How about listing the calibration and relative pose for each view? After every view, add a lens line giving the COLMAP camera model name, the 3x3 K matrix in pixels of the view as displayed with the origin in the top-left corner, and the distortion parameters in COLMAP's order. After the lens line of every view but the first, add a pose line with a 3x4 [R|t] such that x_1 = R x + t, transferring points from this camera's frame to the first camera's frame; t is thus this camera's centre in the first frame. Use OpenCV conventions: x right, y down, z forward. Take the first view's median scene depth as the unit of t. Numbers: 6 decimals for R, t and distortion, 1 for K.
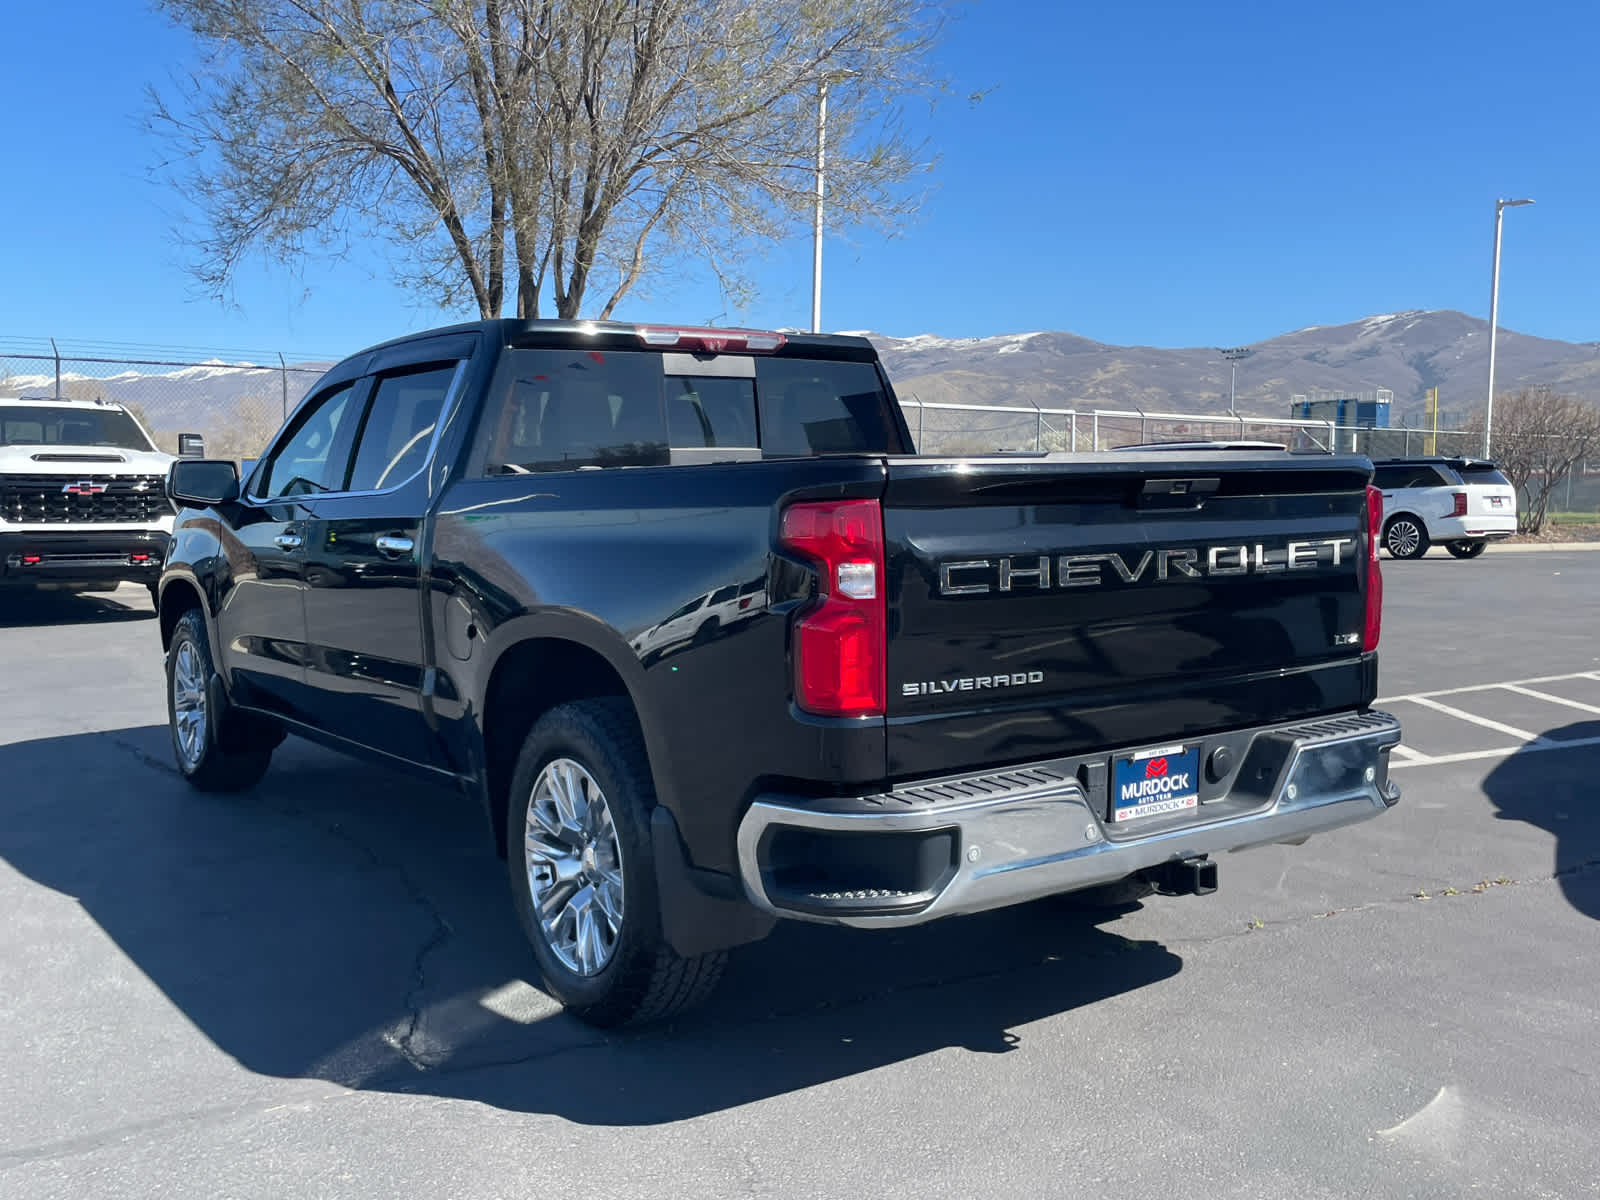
lens RADIAL K [[1506.5, 0, 808.3], [0, 1506.5, 597.9], [0, 0, 1]] dist [0.109427, -0.172571]
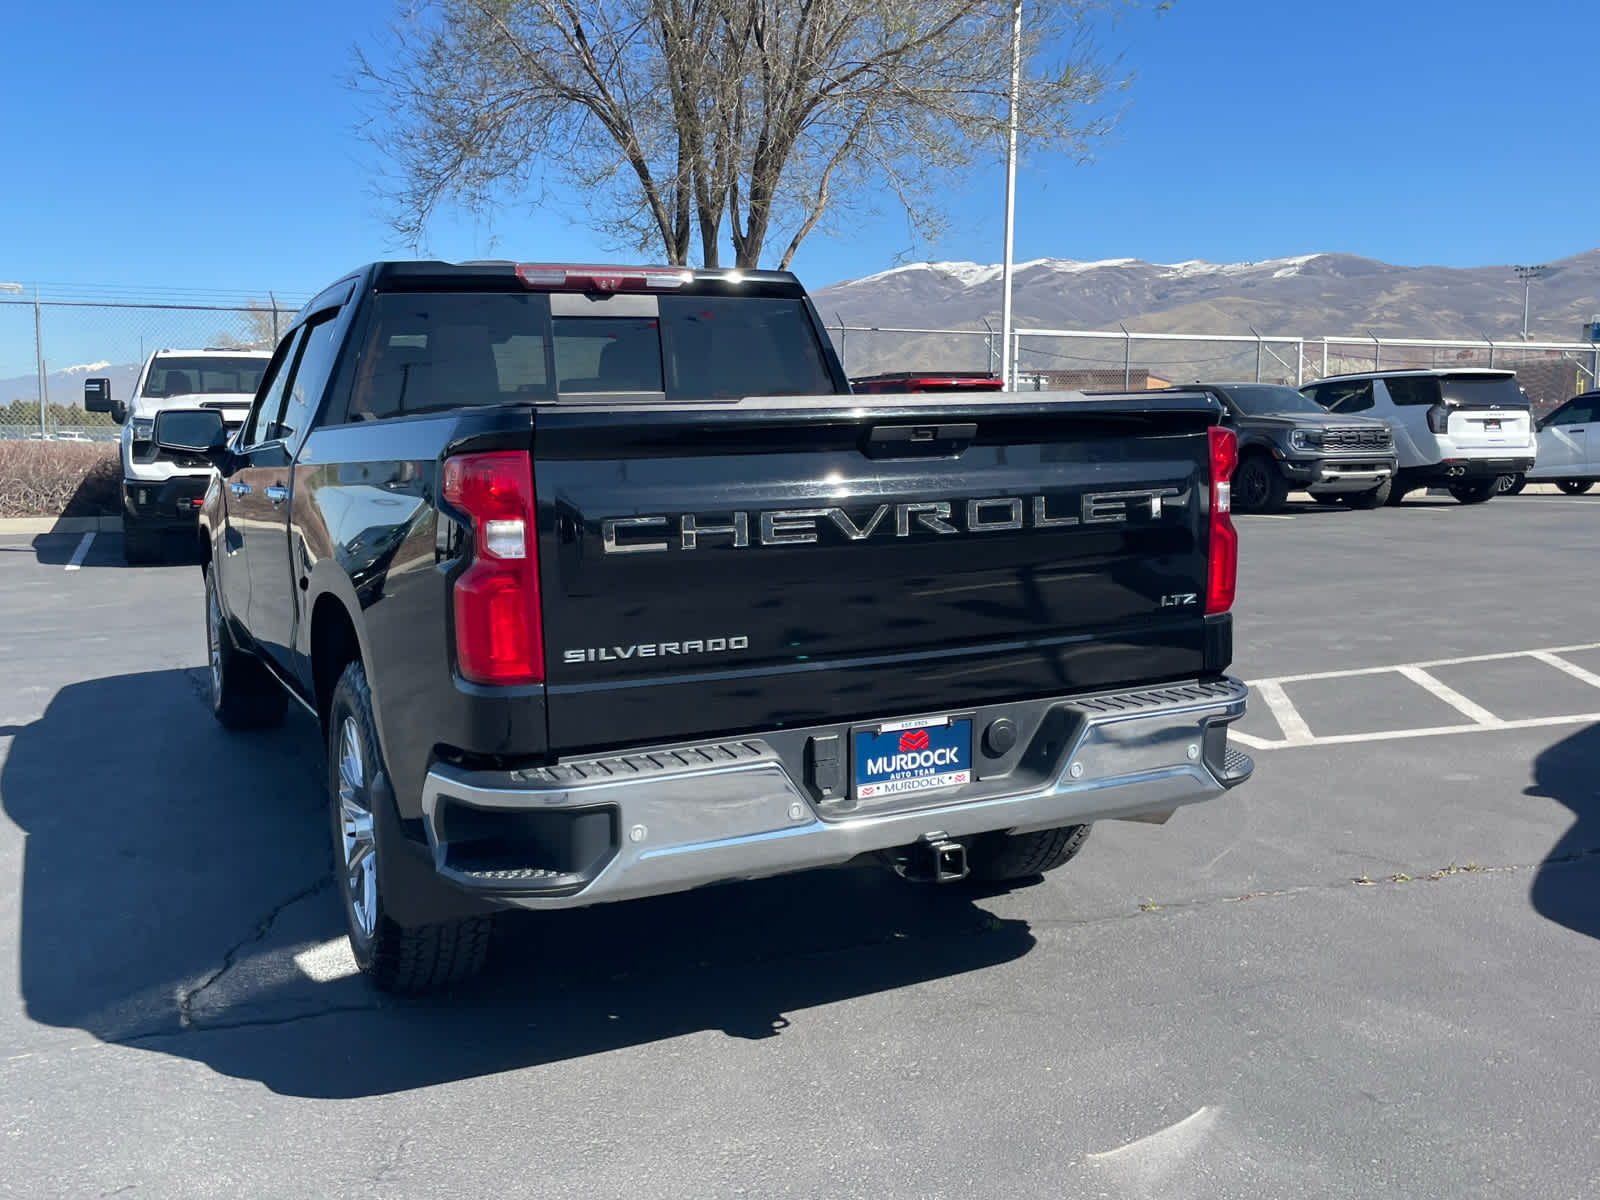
lens RADIAL K [[1500.3, 0, 808.8], [0, 1500.3, 592.1], [0, 0, 1]] dist [0.113156, -0.173719]
pose [[0.986002, 0.007783, -0.166550, 0.306032], [-0.001367, 0.999254, 0.038600, -0.012248], [0.166726, -0.037832, 0.985277, 0.094350]]
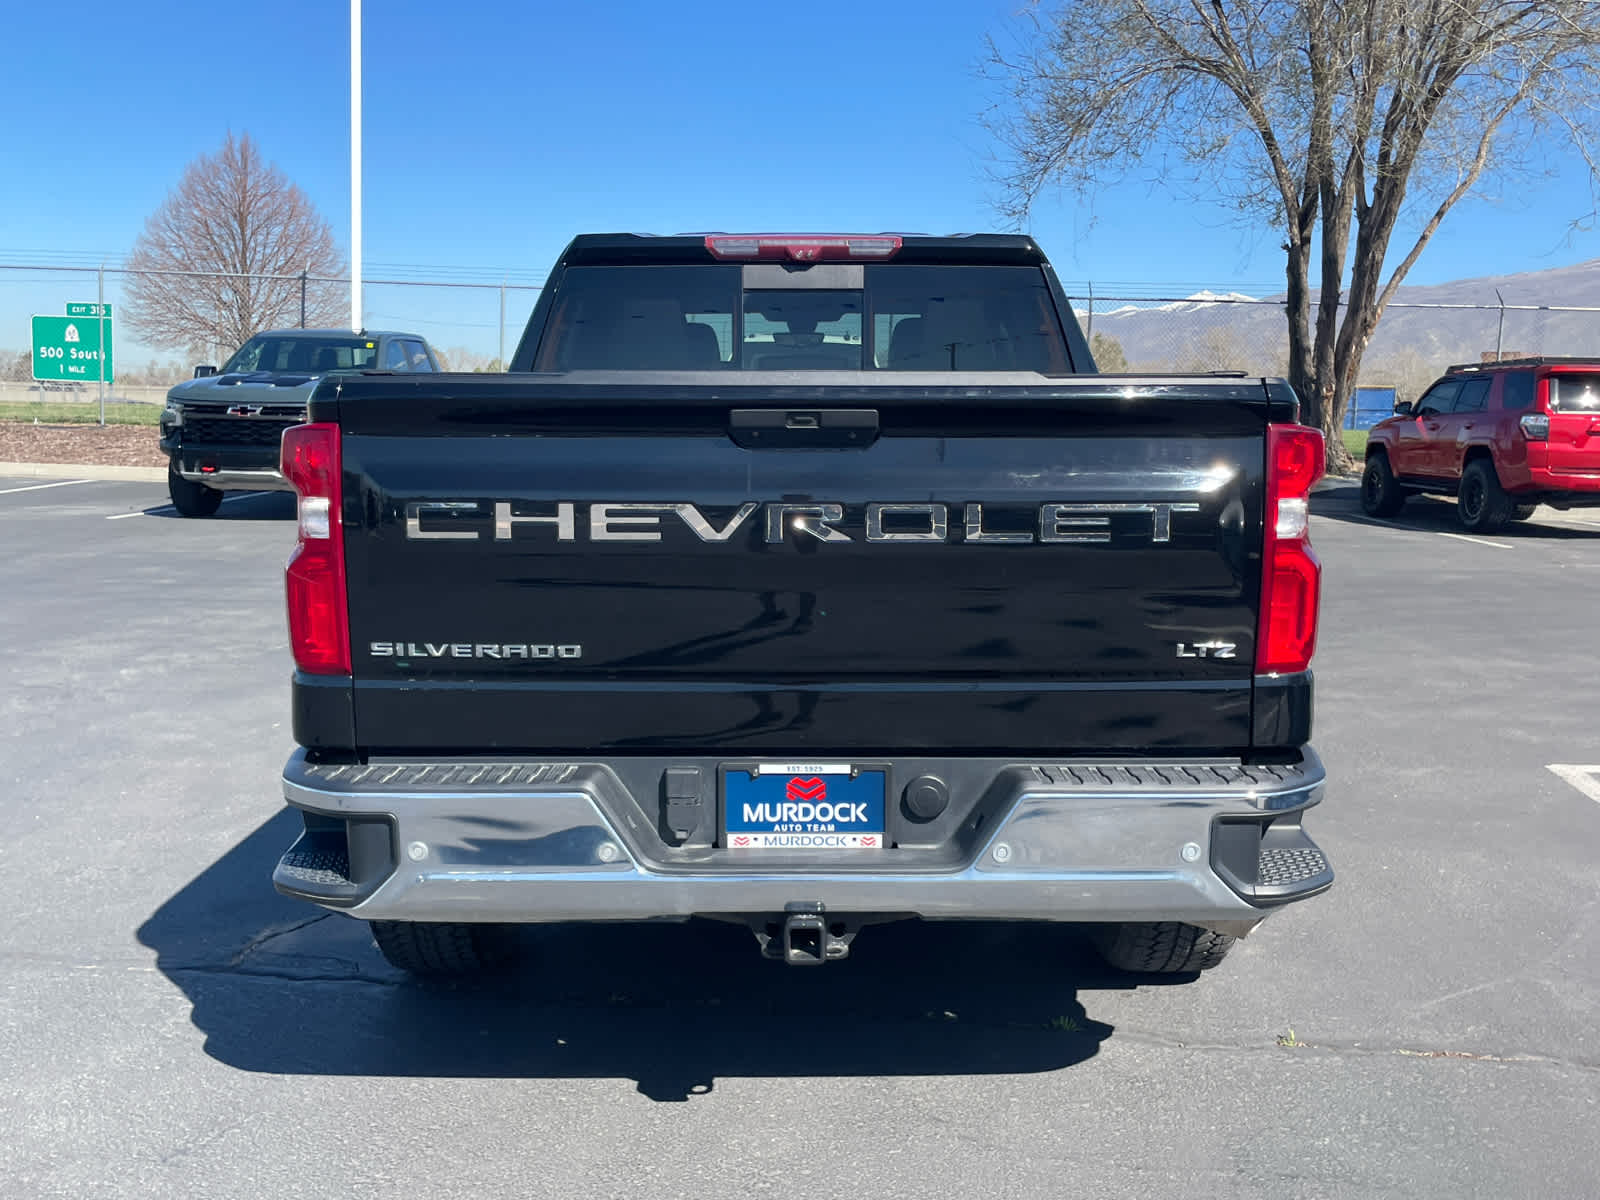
lens RADIAL K [[1500.3, 0, 808.8], [0, 1500.3, 592.1], [0, 0, 1]] dist [0.113156, -0.173719]
pose [[0.816099, 0.083075, -0.571910, 0.631254], [-0.058318, 0.996401, 0.061518, -0.031942], [0.574962, -0.016852, 0.818006, 0.369610]]
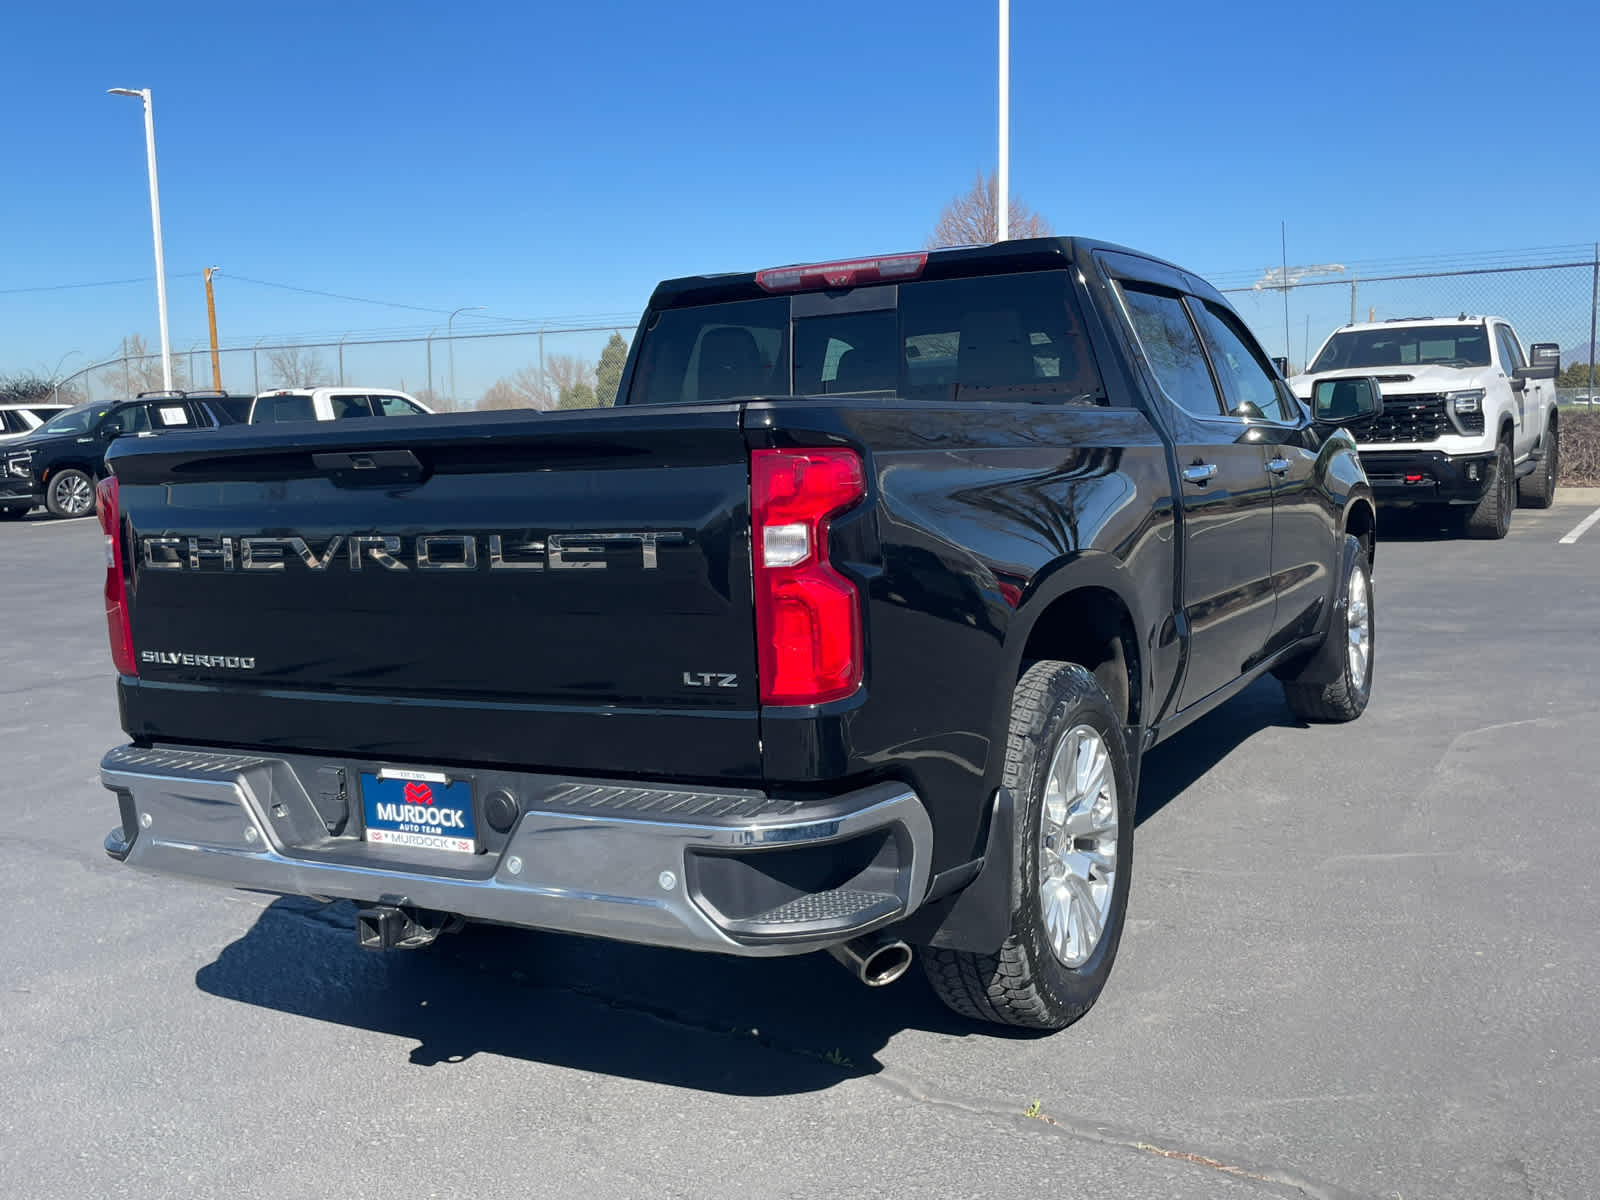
lens RADIAL K [[1500.3, 0, 808.8], [0, 1500.3, 592.1], [0, 0, 1]] dist [0.113156, -0.173719]
pose [[0.435721, 0.084350, -0.896121, 1.028404], [-0.030200, 0.996409, 0.079106, -0.069694], [0.899575, -0.007406, 0.436703, 0.798714]]
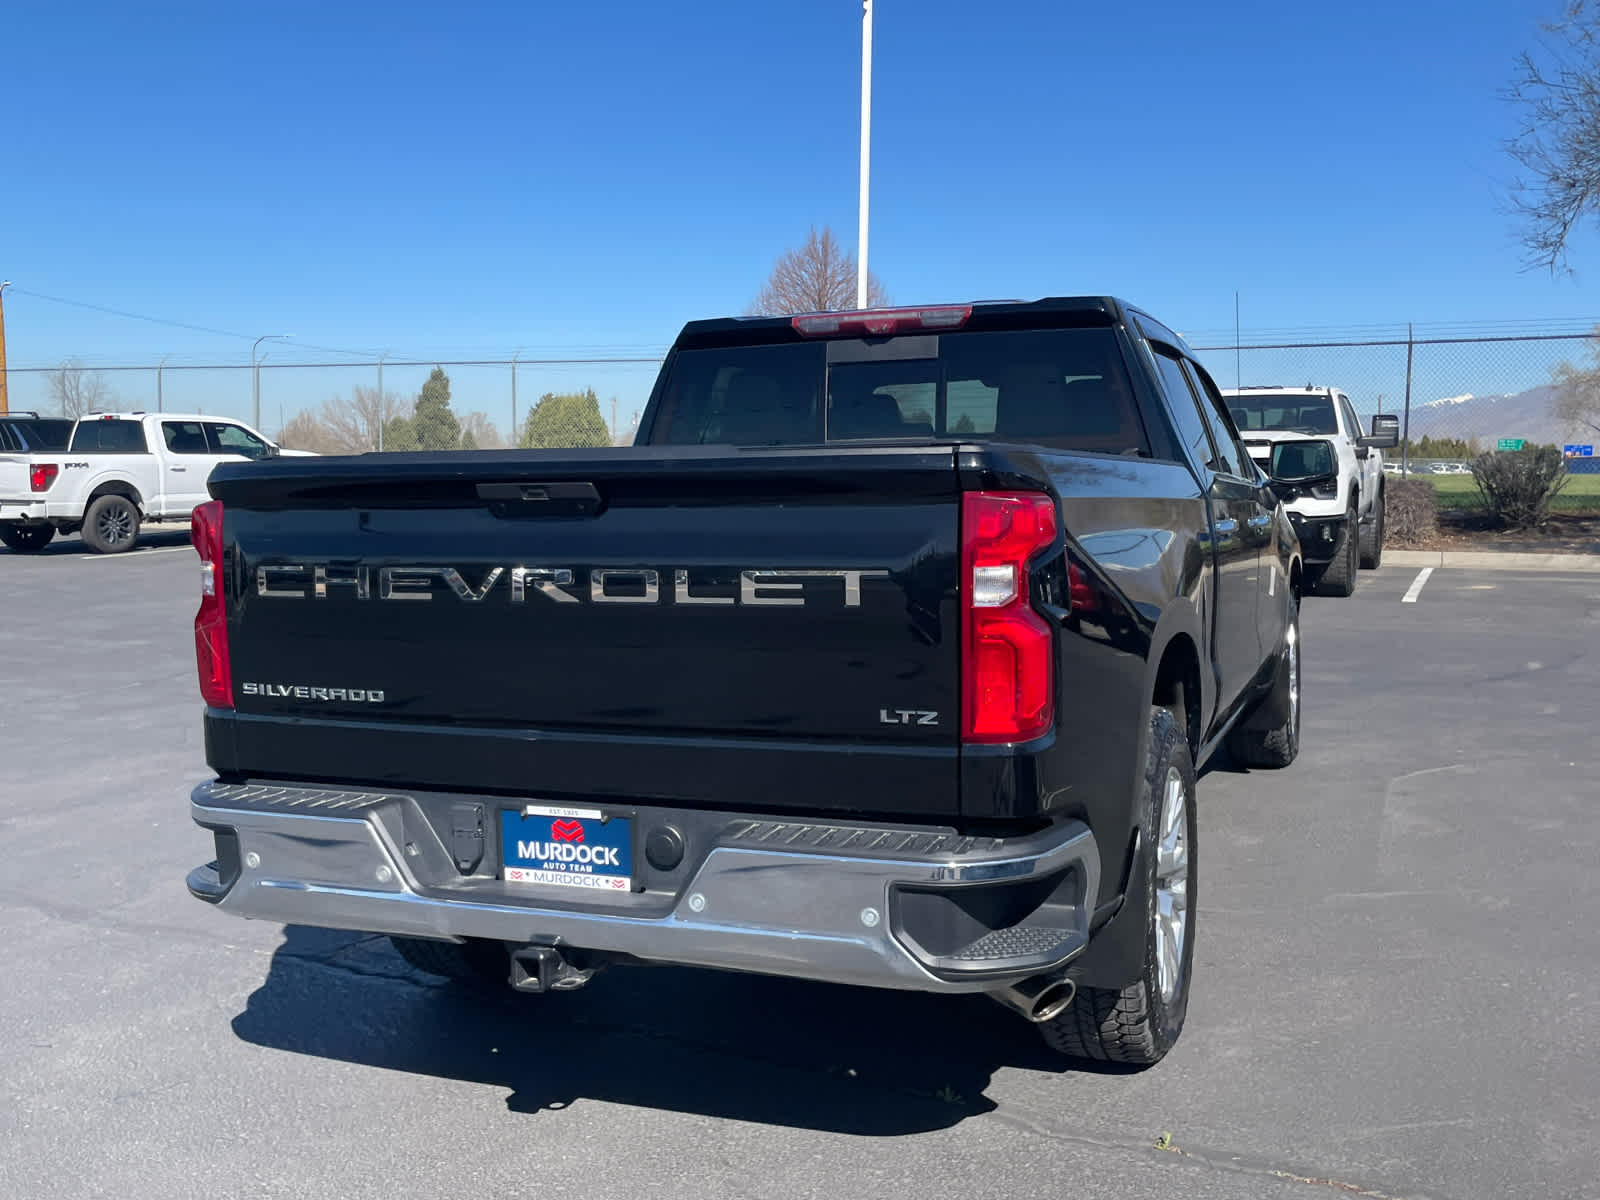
lens RADIAL K [[1496.8, 0, 819.2], [0, 1496.8, 598.3], [0, 0, 1]] dist [0.116496, -0.176628]
pose [[0.547529, 0.070906, -0.833777, 0.945033], [-0.057091, 0.997247, 0.047317, -0.059001], [0.834837, 0.021694, 0.550069, 0.635886]]
